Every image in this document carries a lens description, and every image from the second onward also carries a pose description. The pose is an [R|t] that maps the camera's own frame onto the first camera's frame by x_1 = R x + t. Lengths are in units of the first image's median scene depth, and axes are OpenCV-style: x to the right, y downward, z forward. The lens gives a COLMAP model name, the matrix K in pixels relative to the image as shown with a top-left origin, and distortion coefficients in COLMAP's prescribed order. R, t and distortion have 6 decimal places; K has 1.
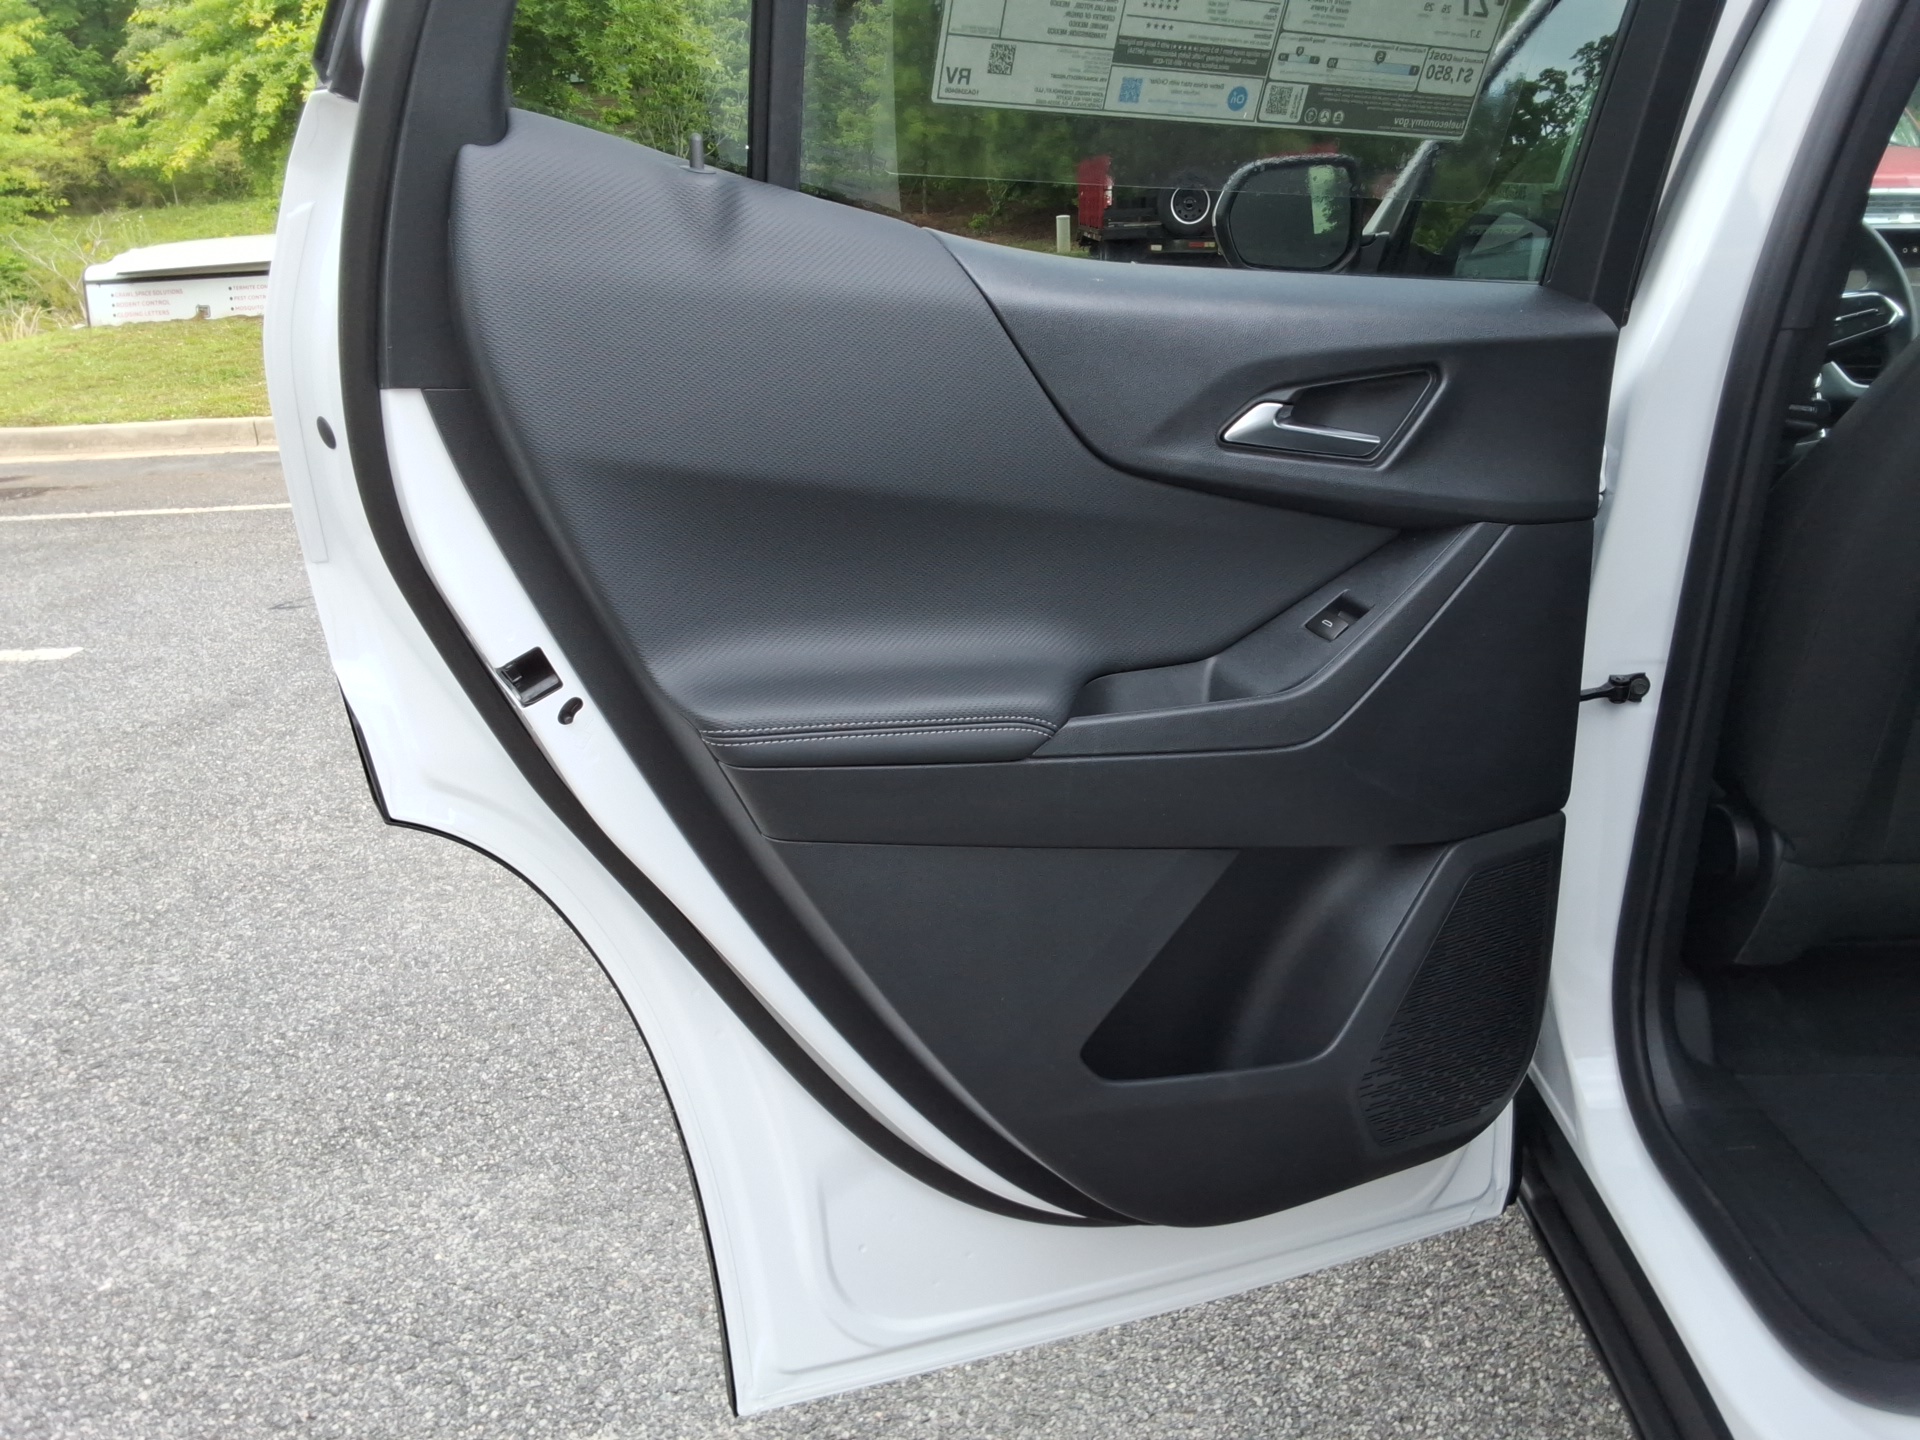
lens RADIAL K [[1553.9, 0, 962.0], [0, 1553.9, 690.5], [0, 0, 1]] dist [0.088577, -0.147174]
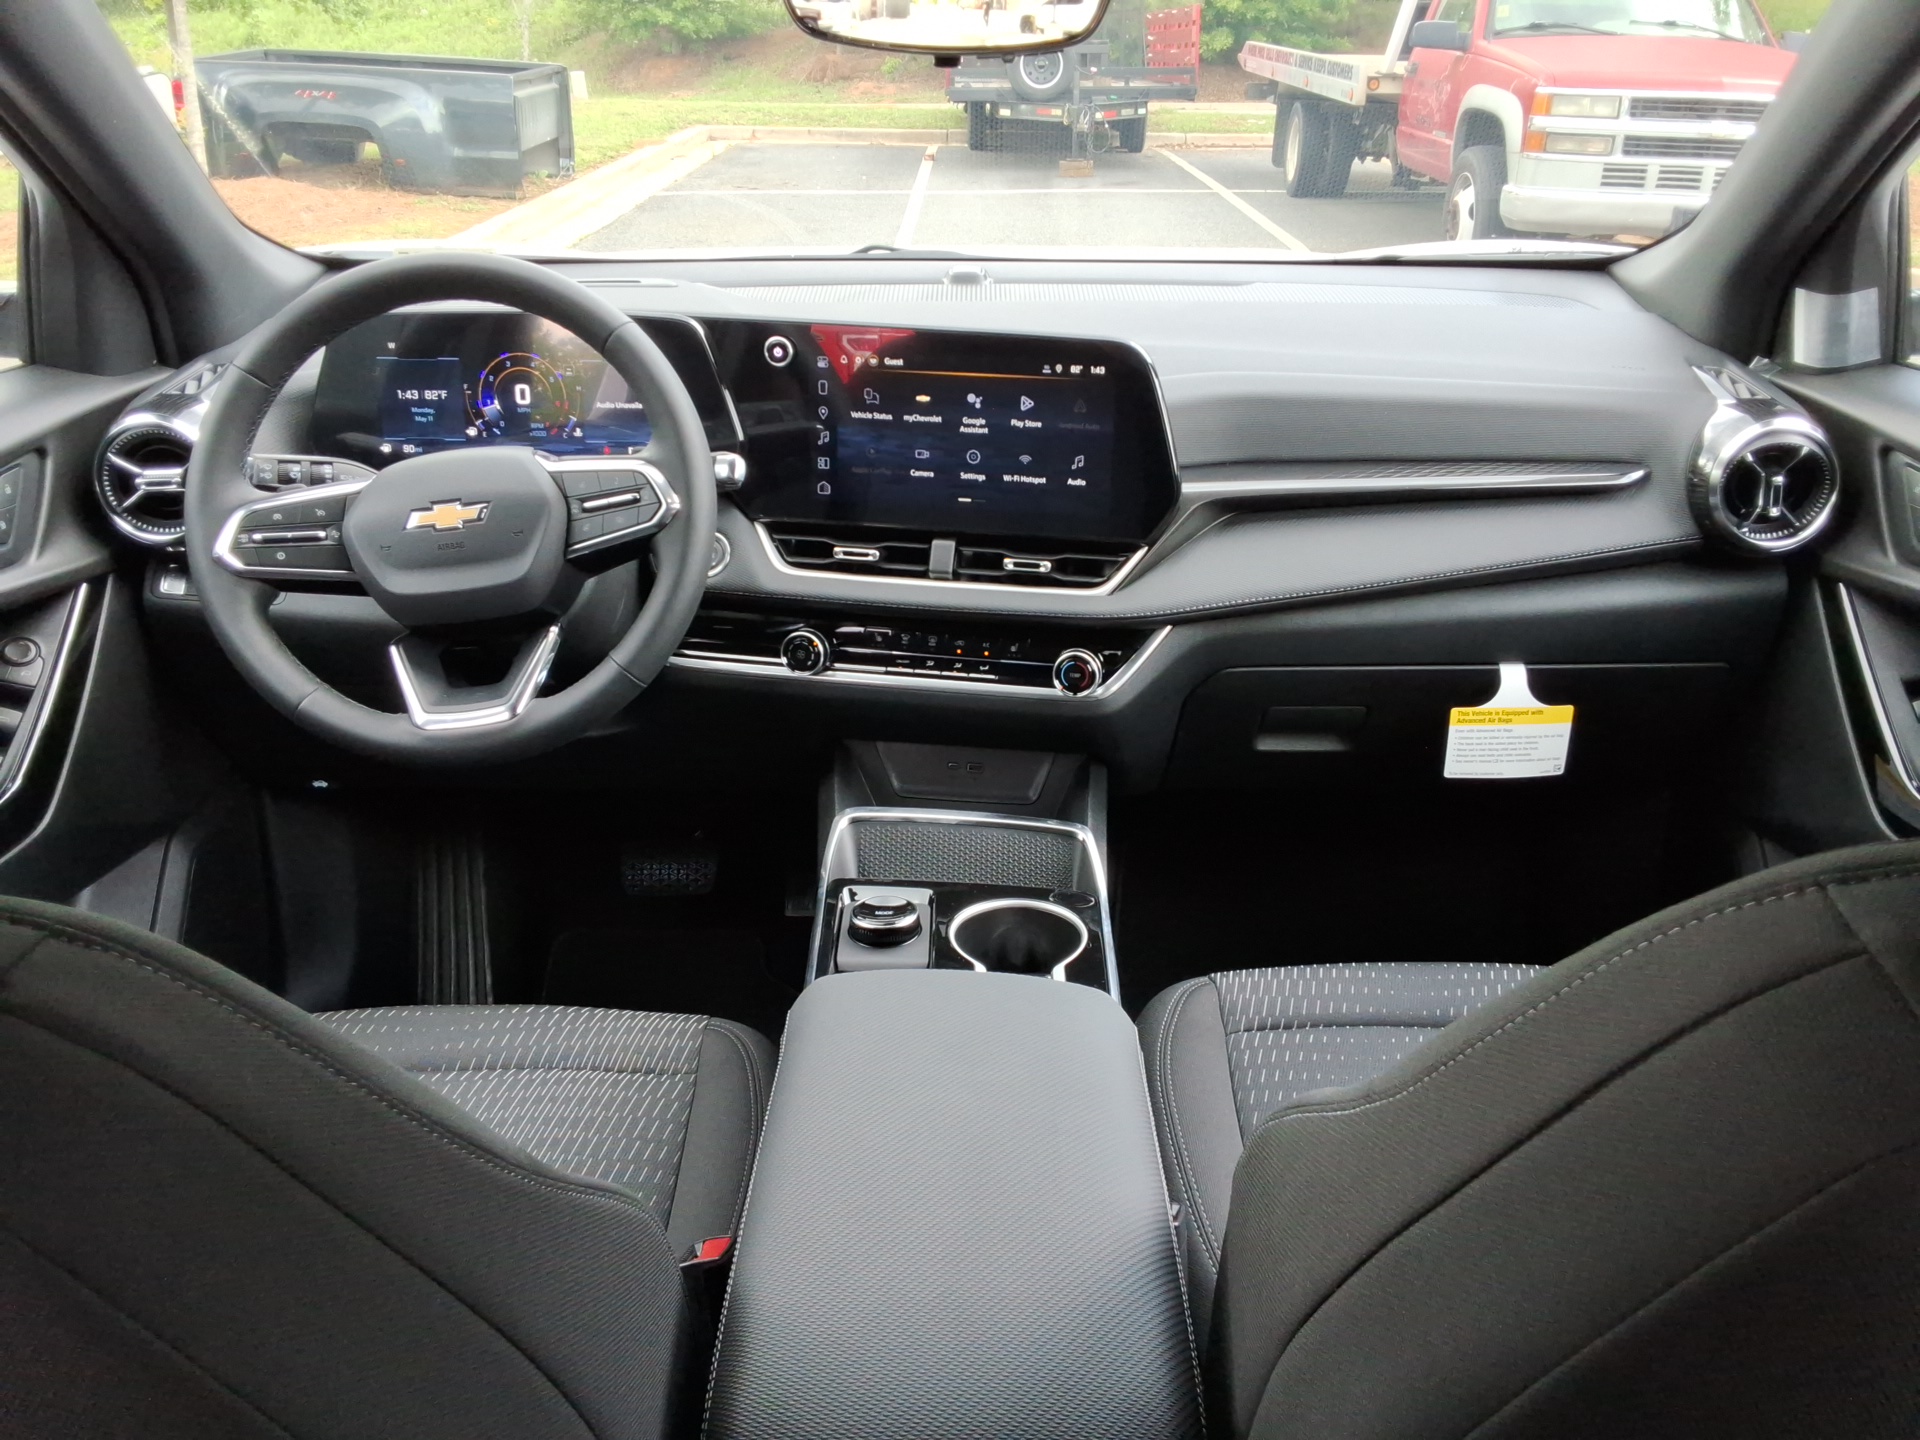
lens RADIAL K [[1519.0, 0, 971.8], [0, 1519.0, 706.2], [0, 0, 1]] dist [0.113772, -0.180446]
pose [[0.999143, 0.026217, 0.032045, 0.127460], [-0.029458, 0.994011, 0.105238, -0.041296], [-0.029094, -0.106092, 0.993931, 0.076210]]
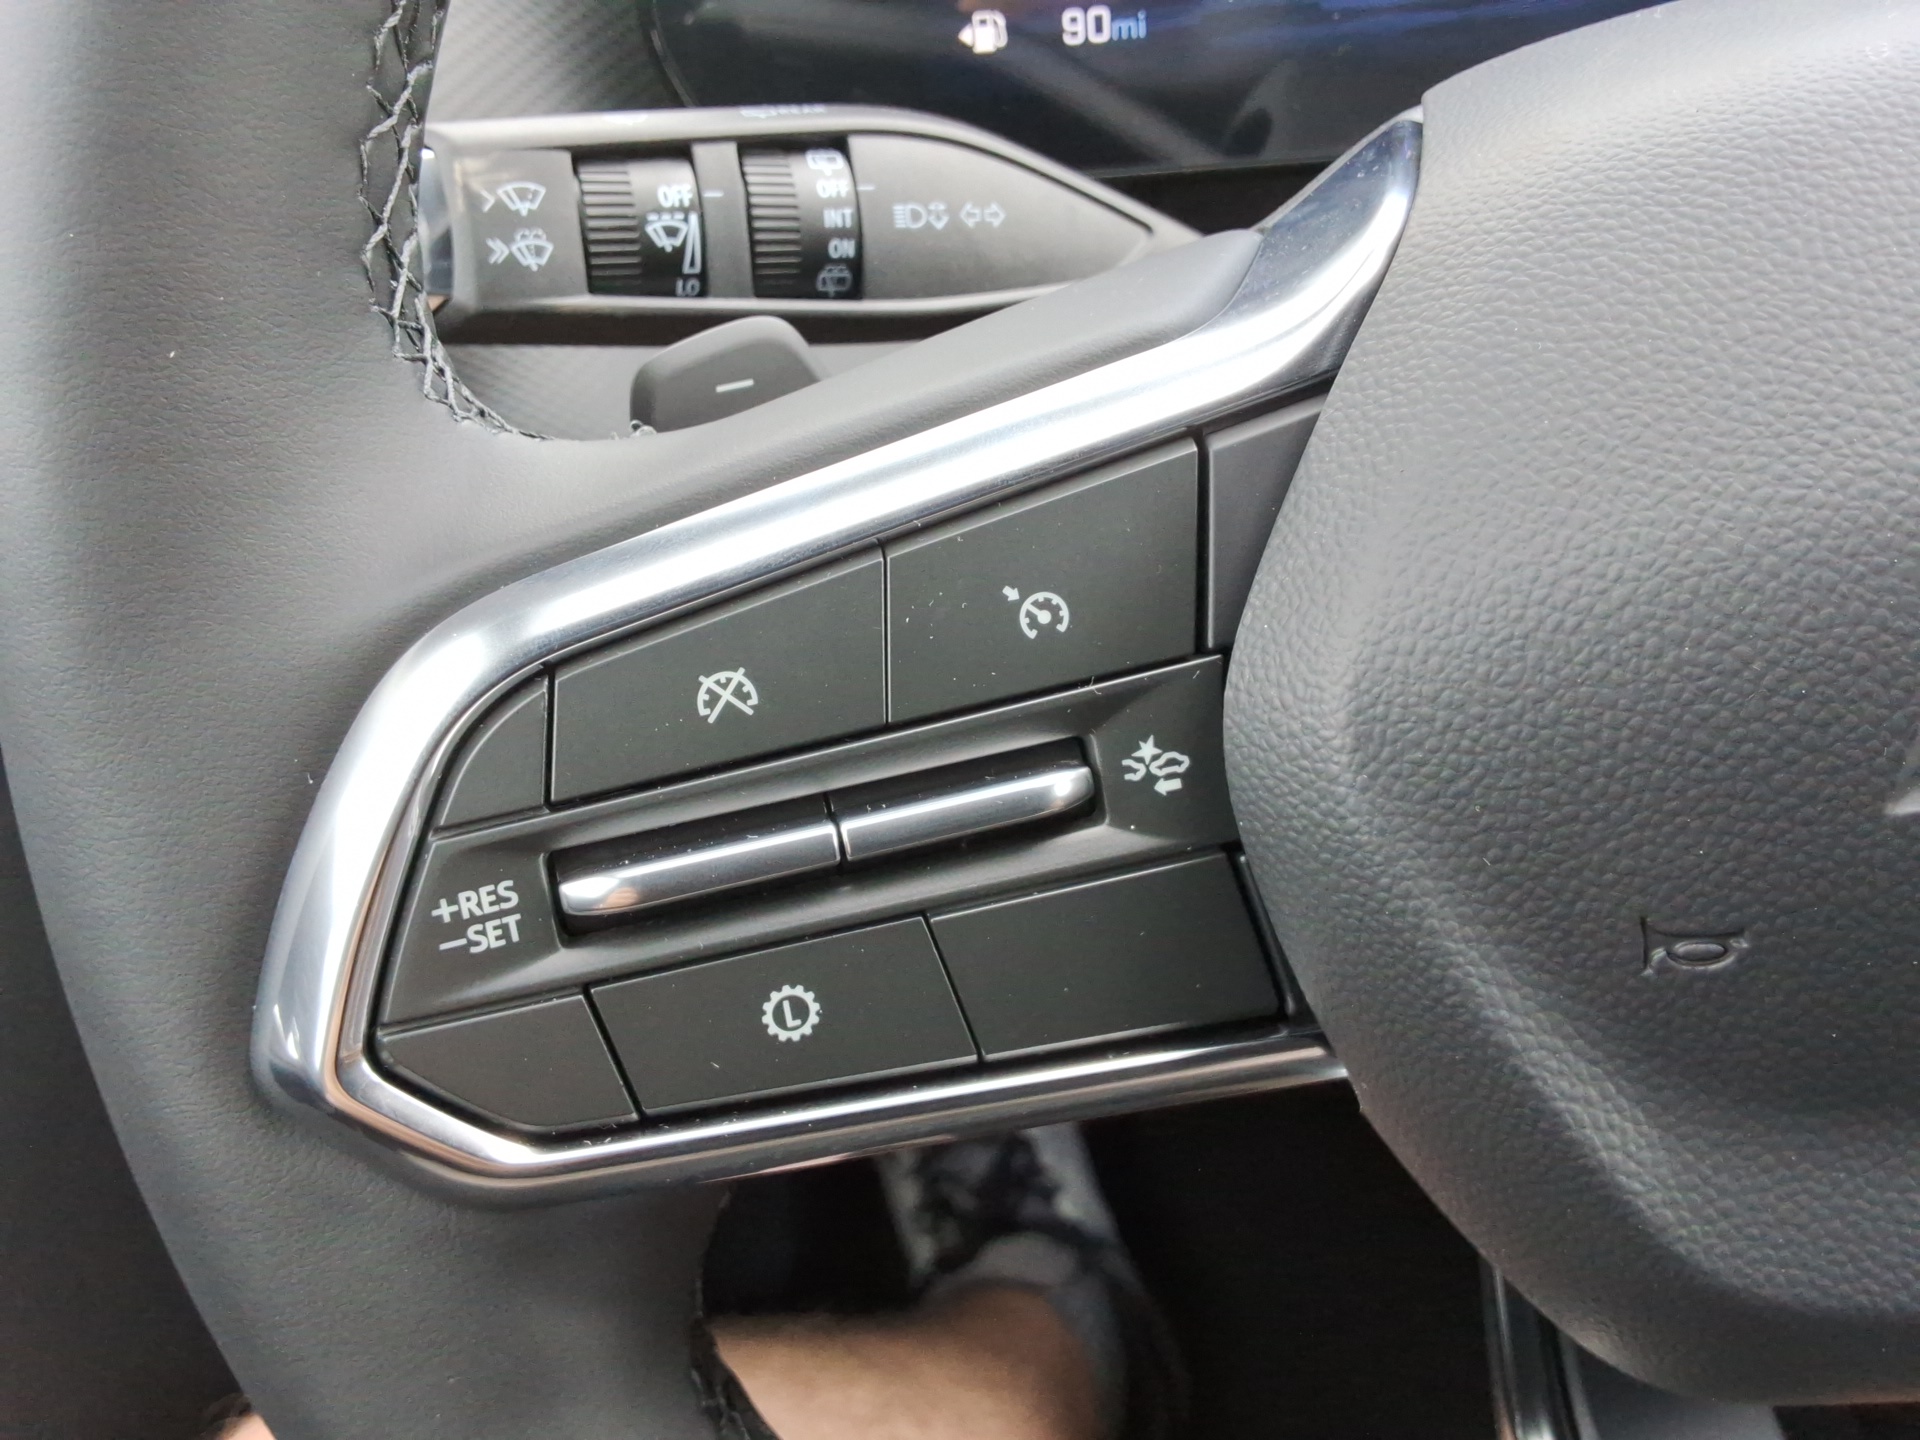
lens RADIAL K [[1549.7, 0, 977.6], [0, 1549.7, 709.2], [0, 0, 1]] dist [0.101393, -0.151735]
pose [[0.995903, -0.017589, -0.088706, 0.086077], [0.046961, 0.938860, 0.341081, -0.045780], [0.077283, -0.343849, 0.935839, 0.172458]]
